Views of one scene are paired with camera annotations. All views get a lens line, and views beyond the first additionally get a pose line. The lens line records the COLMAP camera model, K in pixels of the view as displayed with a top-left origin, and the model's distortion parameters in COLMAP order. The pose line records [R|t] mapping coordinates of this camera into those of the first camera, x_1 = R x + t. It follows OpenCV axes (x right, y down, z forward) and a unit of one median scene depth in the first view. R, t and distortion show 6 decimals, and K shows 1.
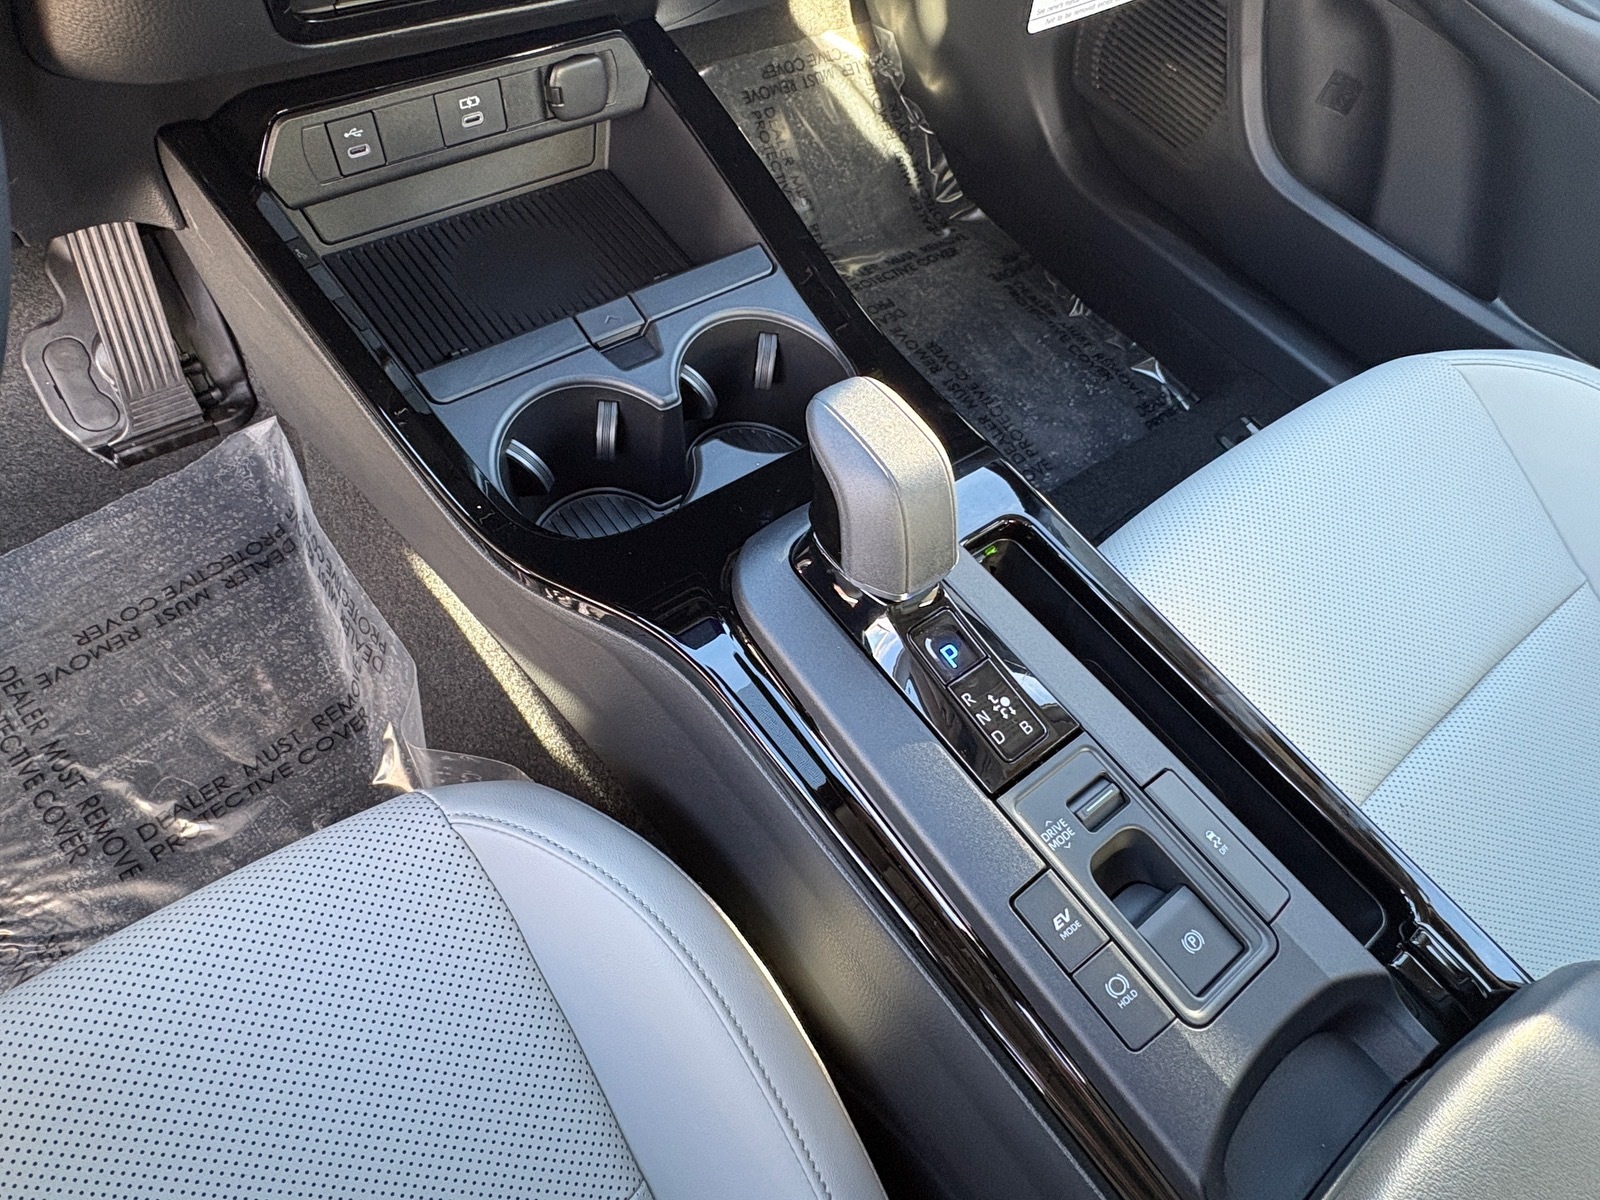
lens RADIAL K [[954.5, 0, 763.9], [0, 954.5, 616.0], [0, 0, 1]] dist [-0.025860, -0.001698]
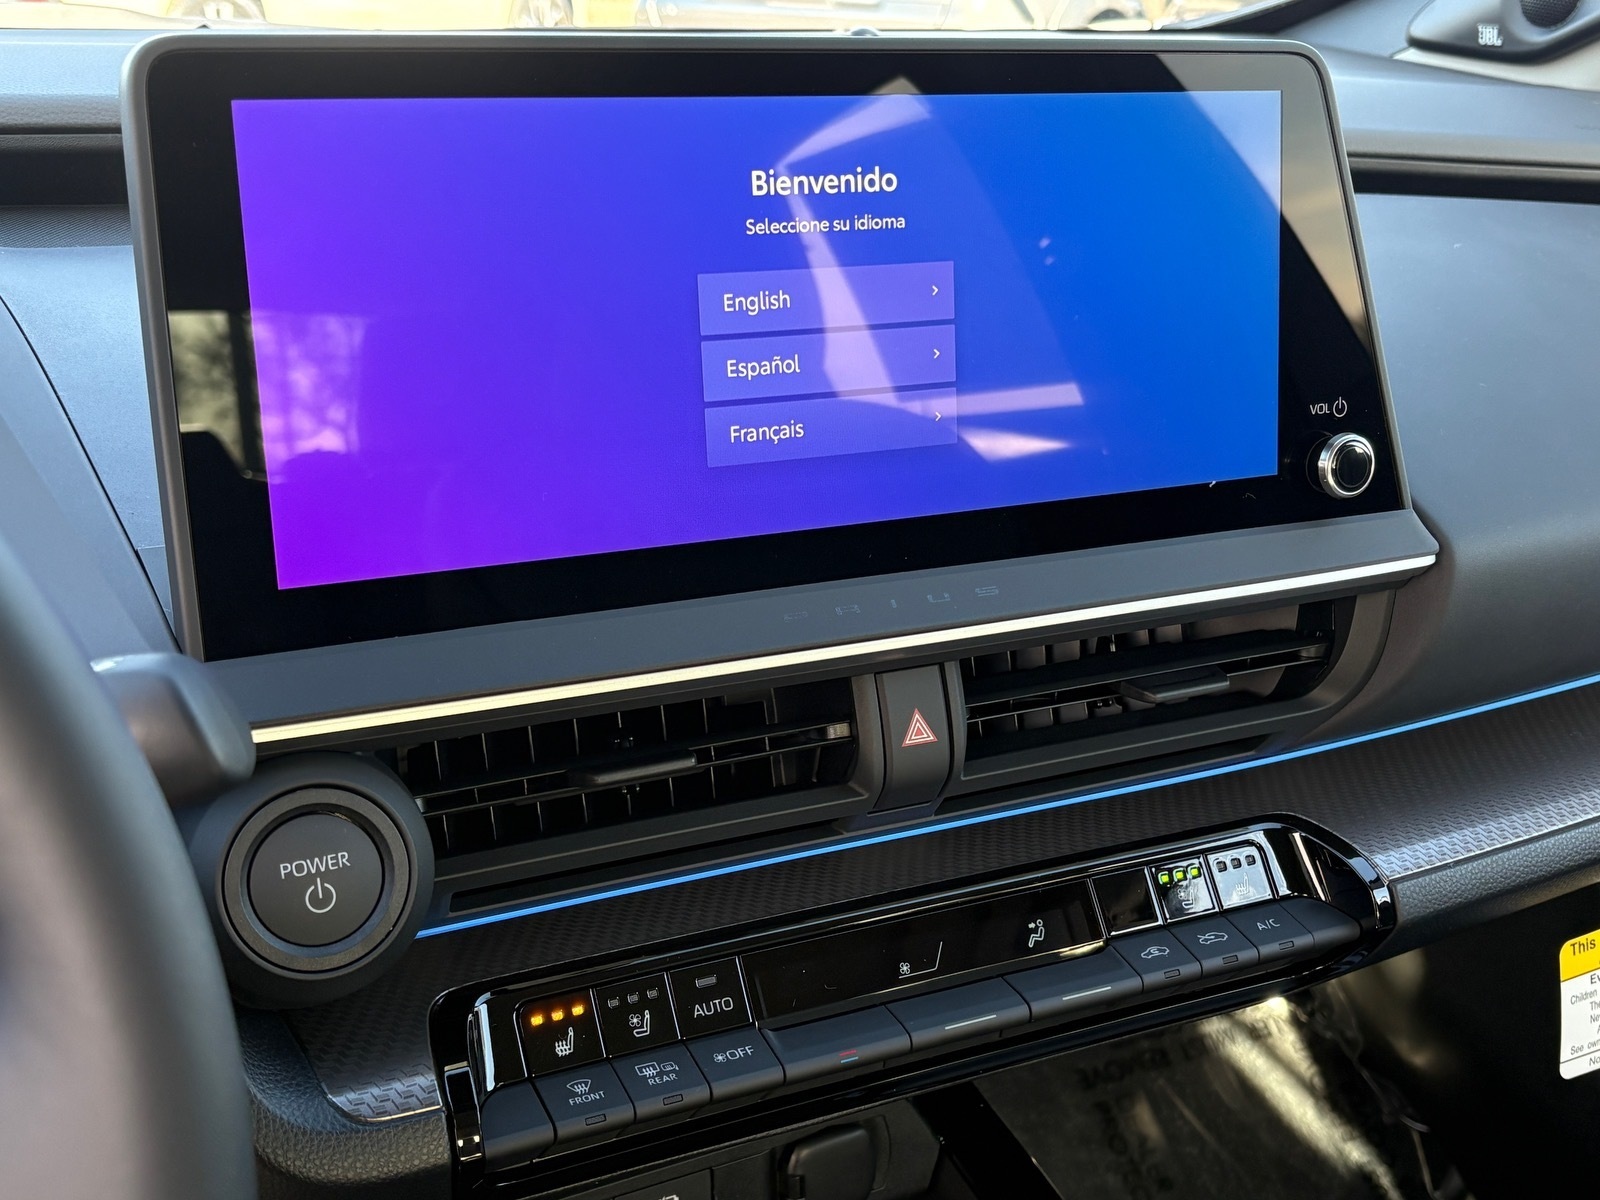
lens RADIAL K [[1944.9, 0, 789.7], [0, 1944.9, 608.7], [0, 0, 1]] dist [0.034907, 0.000000]
pose [[0.987740, -0.028172, -0.153548, -0.006477], [-0.073662, 0.783092, -0.617528, -0.027075], [0.137639, 0.621267, 0.771416, -0.166896]]
